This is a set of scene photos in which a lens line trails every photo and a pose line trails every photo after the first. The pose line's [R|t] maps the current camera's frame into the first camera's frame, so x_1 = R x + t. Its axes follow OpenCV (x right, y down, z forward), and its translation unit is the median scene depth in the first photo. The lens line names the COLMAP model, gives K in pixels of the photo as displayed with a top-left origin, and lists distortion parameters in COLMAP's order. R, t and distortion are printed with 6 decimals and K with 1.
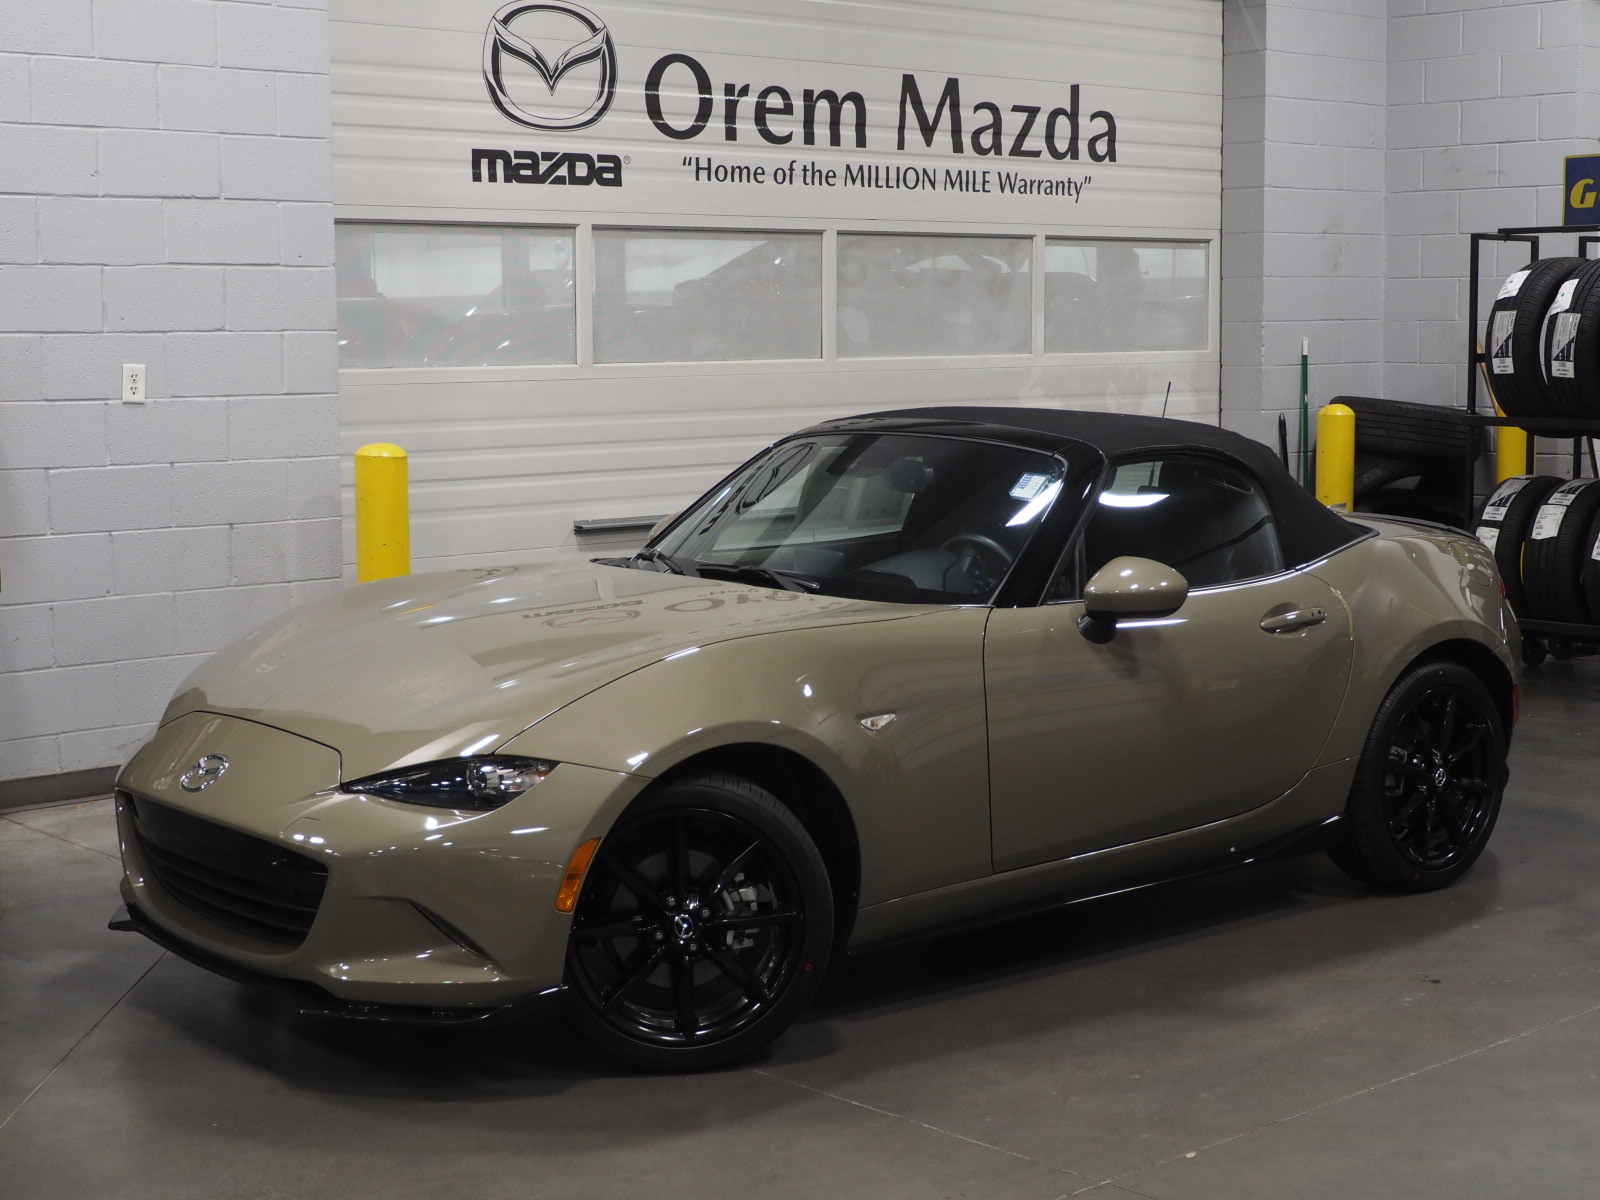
lens RADIAL K [[2466.2, 0, 796.8], [0, 2466.2, 599.9], [0, 0, 1]] dist [0.045931, 0.000000]
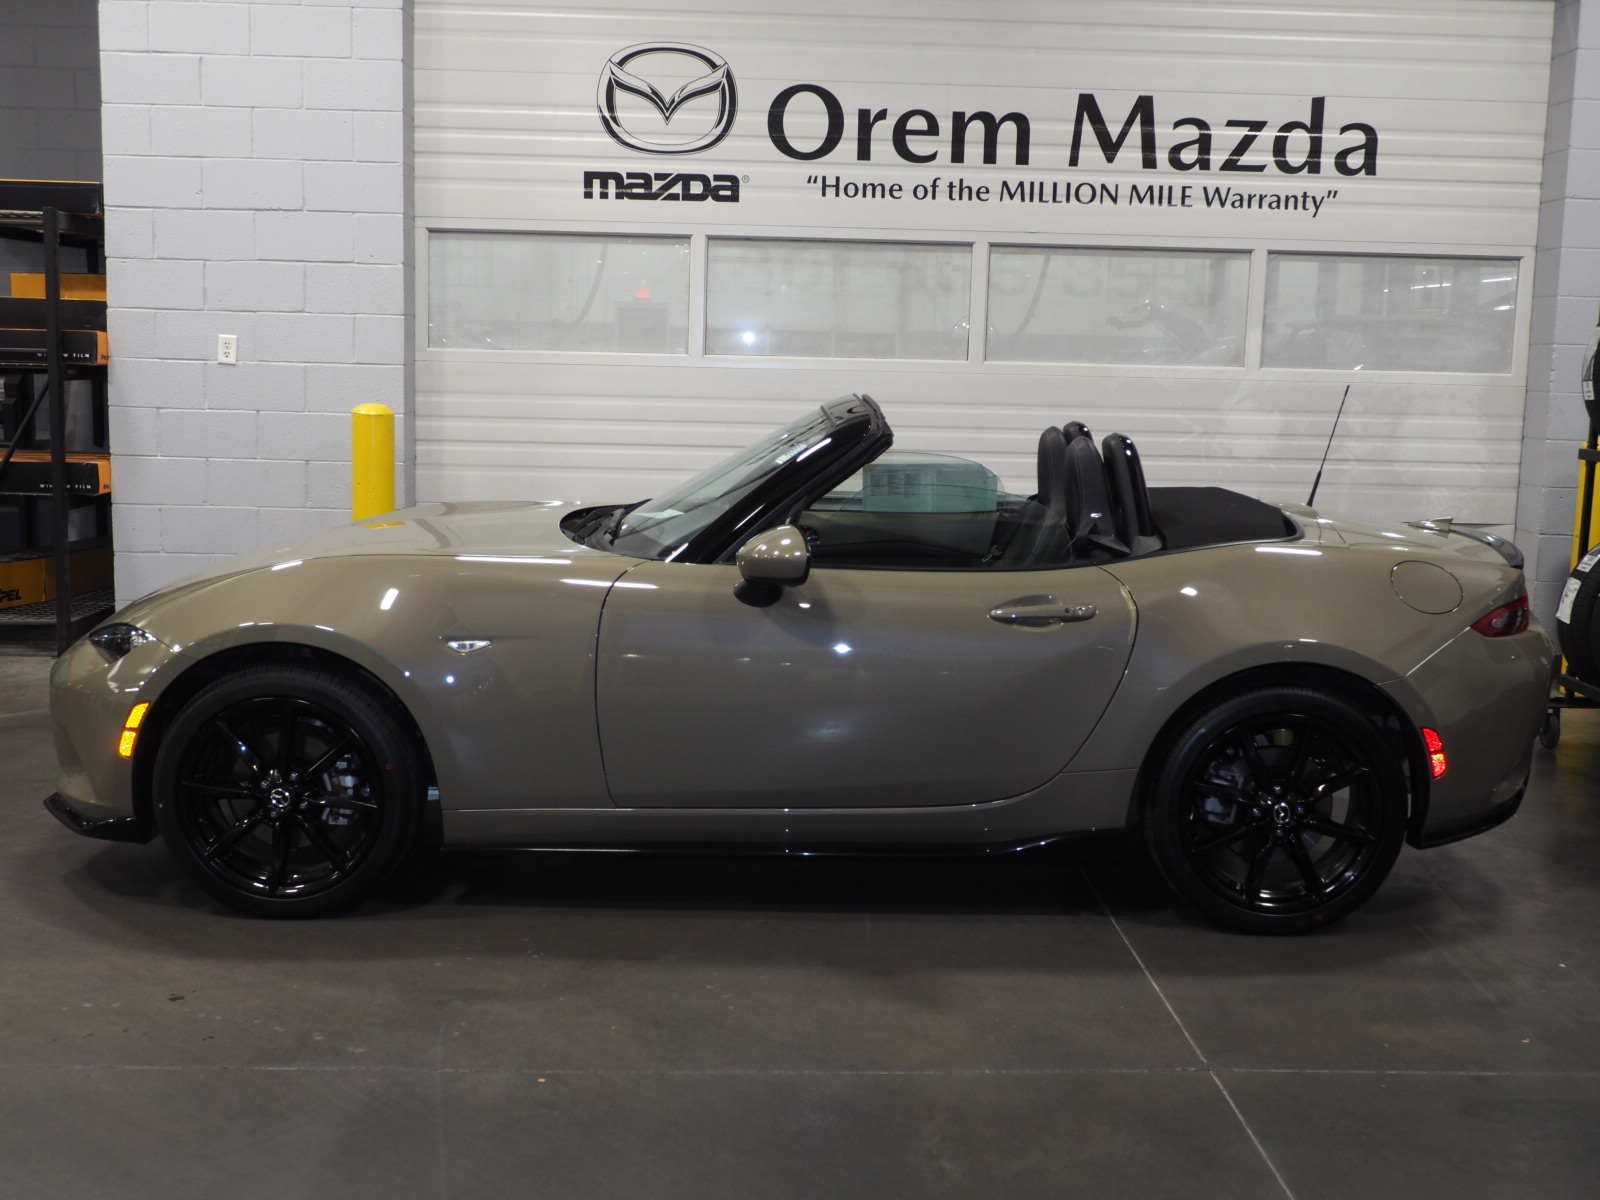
lens RADIAL K [[2009.1, 0, 825.7], [0, 2009.1, 673.7], [0, 0, 1]] dist [0.015794, 0.000000]
pose [[0.776130, 0.122801, -0.618500, 0.551384], [-0.100676, 0.992404, 0.070704, -0.017953], [0.622484, 0.007393, 0.782598, 0.278000]]
